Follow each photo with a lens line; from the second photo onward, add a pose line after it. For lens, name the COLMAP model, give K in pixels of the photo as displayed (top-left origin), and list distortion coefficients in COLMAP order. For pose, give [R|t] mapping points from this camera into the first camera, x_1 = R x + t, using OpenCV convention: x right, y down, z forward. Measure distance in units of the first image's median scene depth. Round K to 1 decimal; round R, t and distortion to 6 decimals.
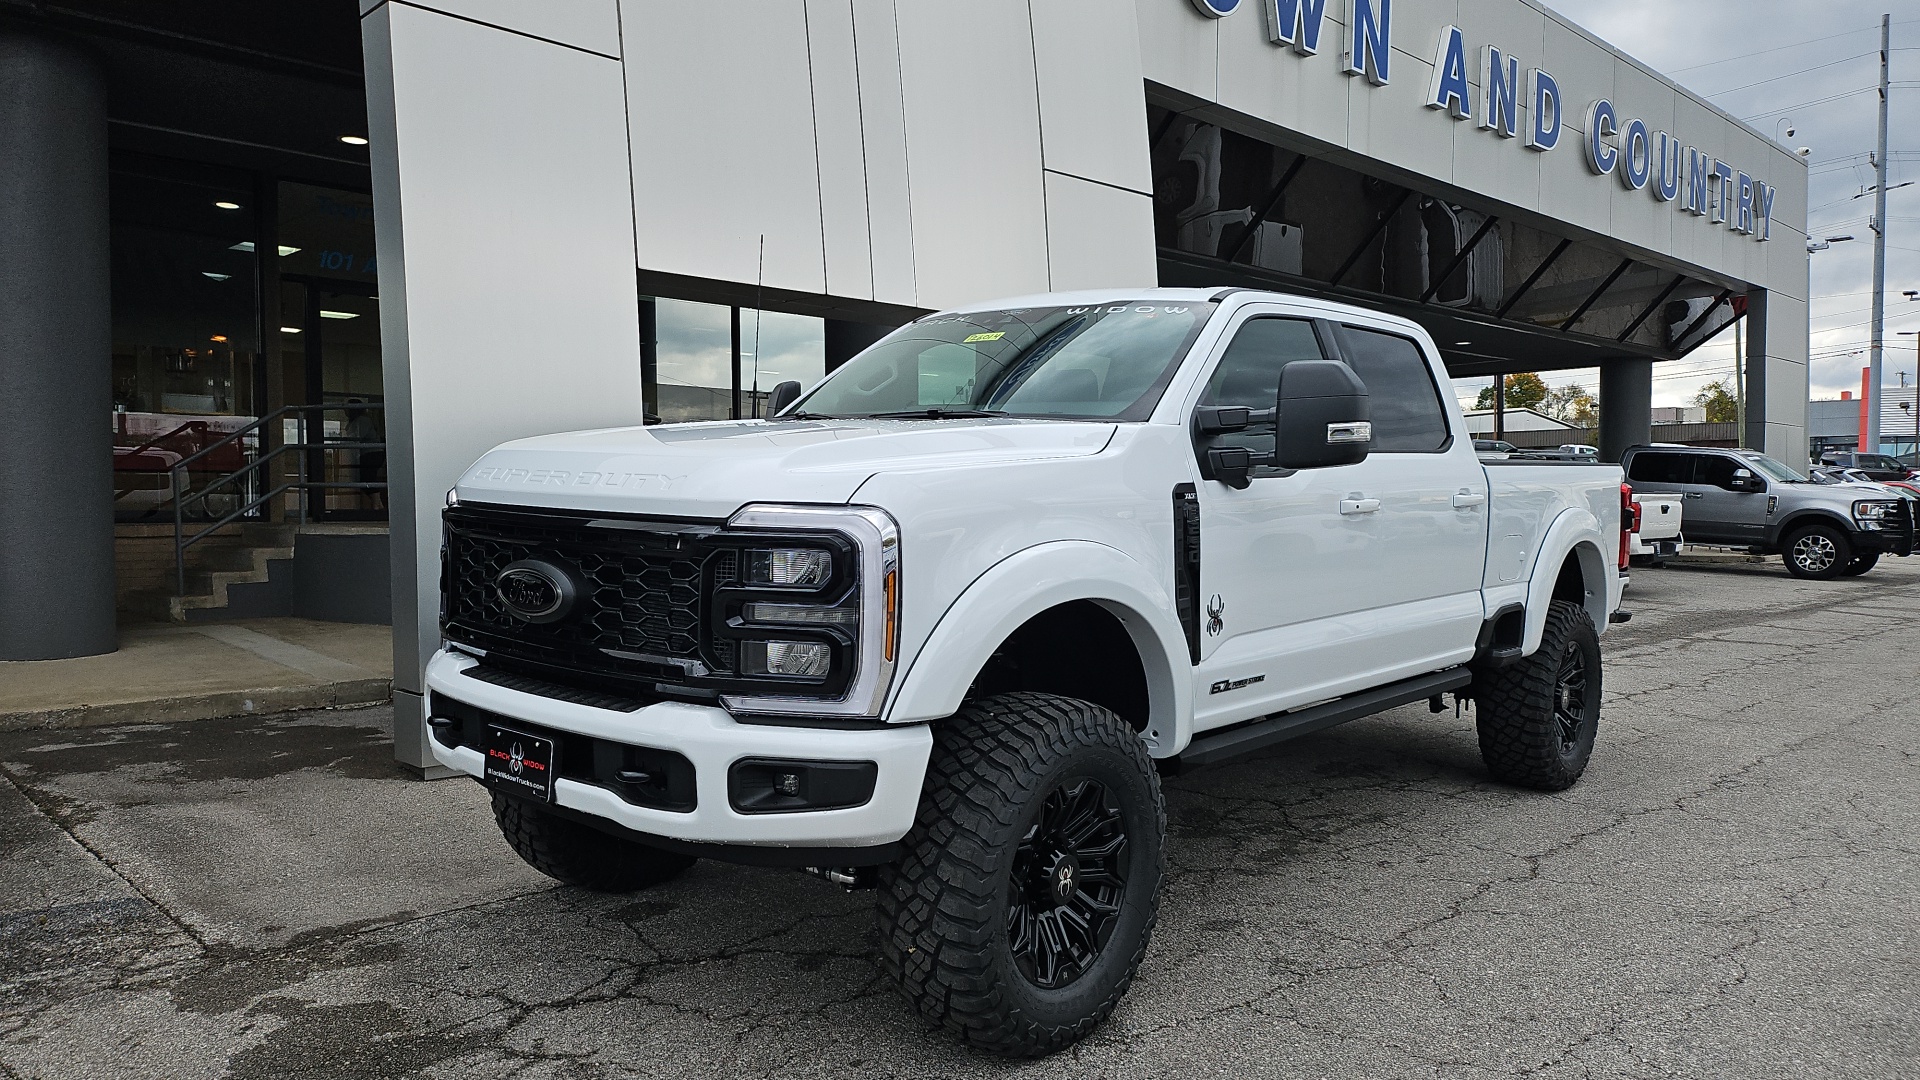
lens RADIAL K [[1342.1, 0, 948.2], [0, 1342.1, 545.8], [0, 0, 1]] dist [0.043209, -0.025666]
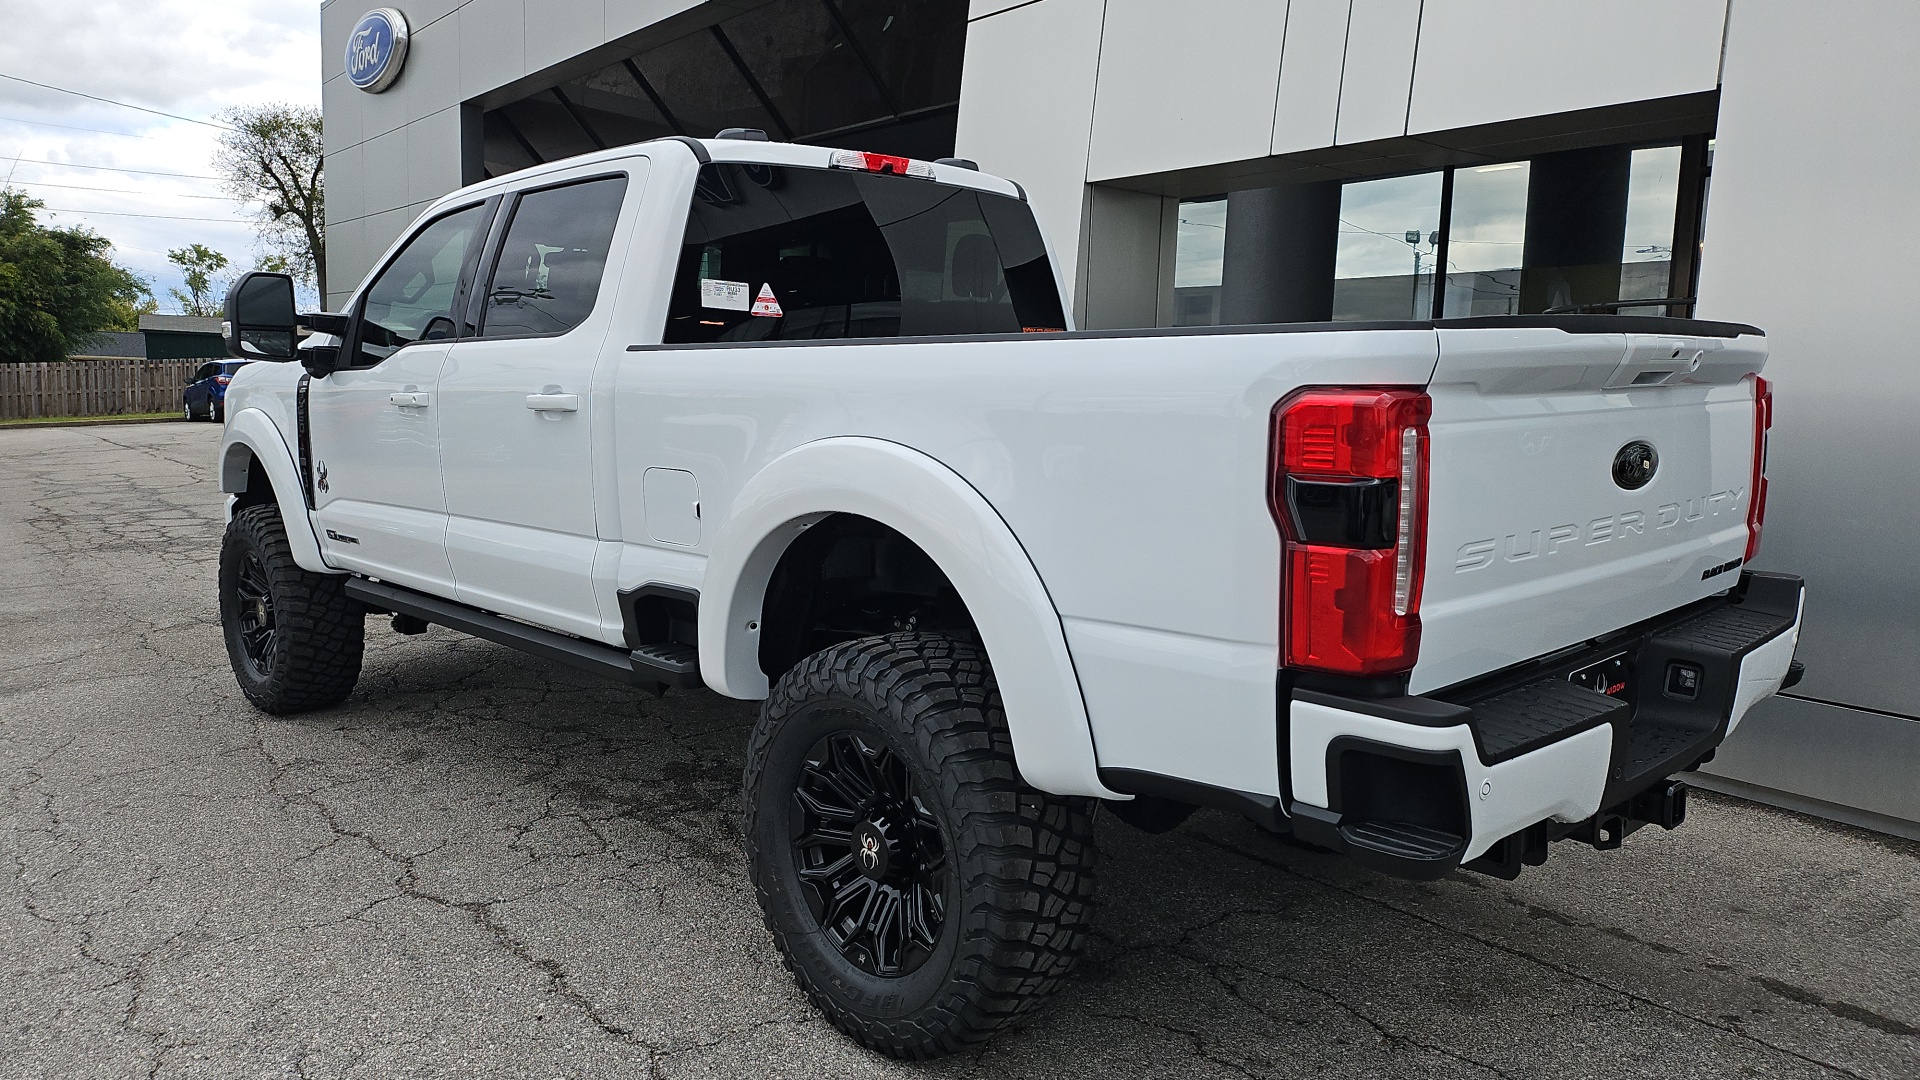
lens RADIAL K [[1342.1, 0, 940.3], [0, 1342.1, 534.9], [0, 0, 1]] dist [0.043209, -0.025666]
pose [[-0.084991, 0.105807, -0.990748, 1.179559], [-0.062297, 0.991836, 0.111267, -0.061255], [0.994432, 0.071177, -0.077706, 1.385135]]
